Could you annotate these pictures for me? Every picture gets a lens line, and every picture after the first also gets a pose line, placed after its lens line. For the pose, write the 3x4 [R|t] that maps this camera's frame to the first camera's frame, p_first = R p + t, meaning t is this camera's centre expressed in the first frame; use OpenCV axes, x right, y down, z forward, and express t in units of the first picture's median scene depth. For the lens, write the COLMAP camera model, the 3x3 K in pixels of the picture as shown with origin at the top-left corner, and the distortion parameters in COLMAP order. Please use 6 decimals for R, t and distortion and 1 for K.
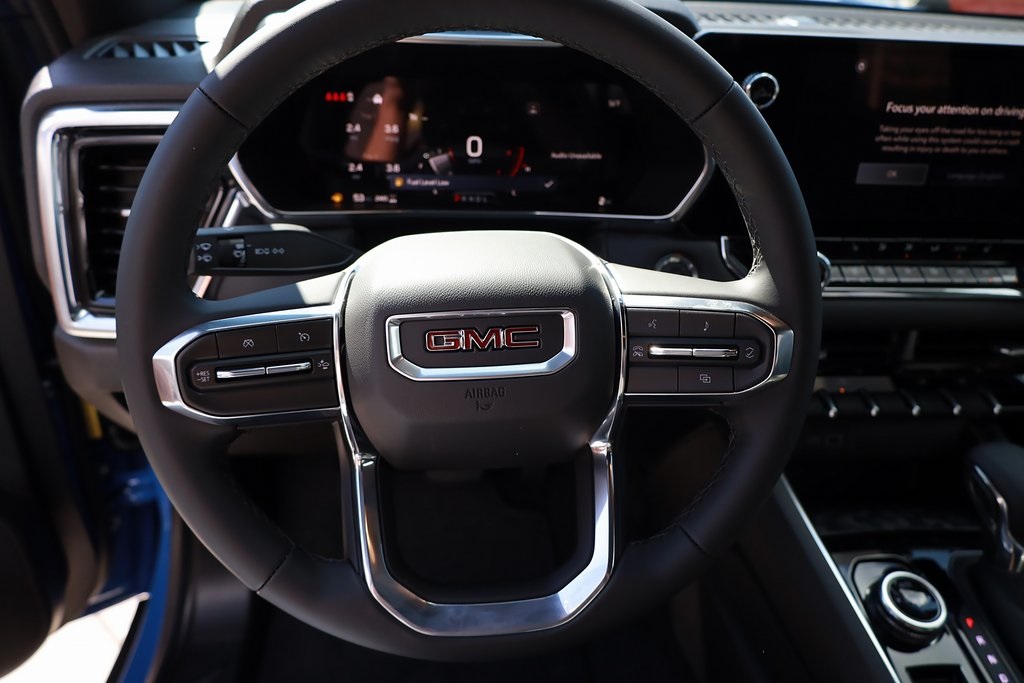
lens RADIAL K [[701.1, 0, 512.0], [0, 701.1, 341.5], [0, 0, 1]] dist [-0.008864, -0.003320]
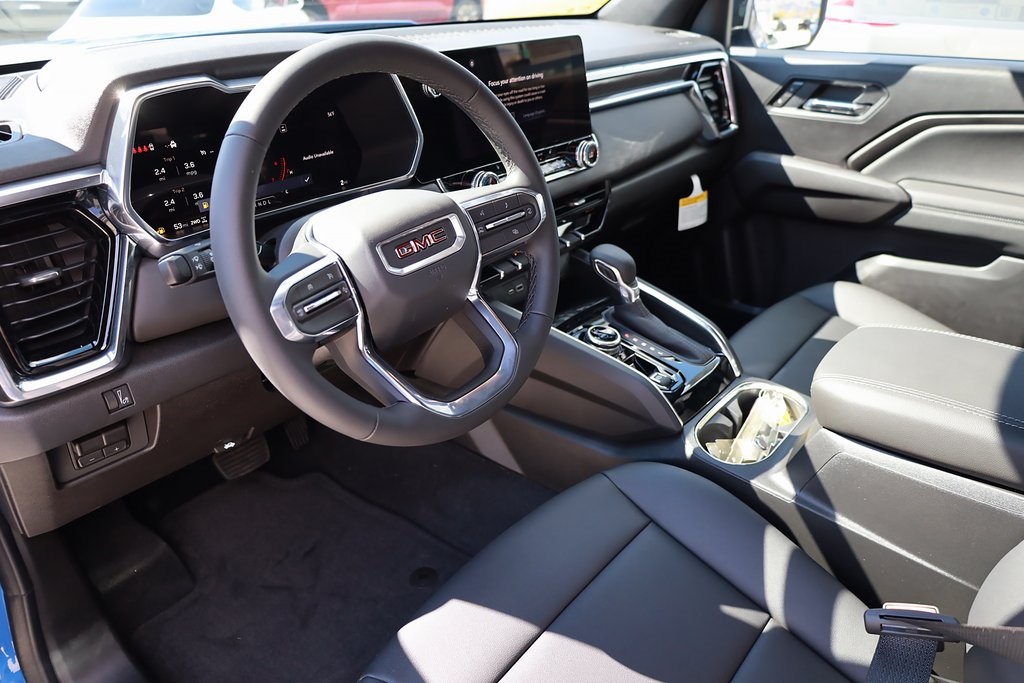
lens RADIAL K [[701.1, 0, 512.0], [0, 701.1, 341.5], [0, 0, 1]] dist [-0.008864, -0.003320]
pose [[0.710625, -0.375384, 0.595062, -0.687899], [0.386882, 0.914913, 0.115140, 0.072376], [-0.587652, 0.148397, 0.795389, -0.321869]]
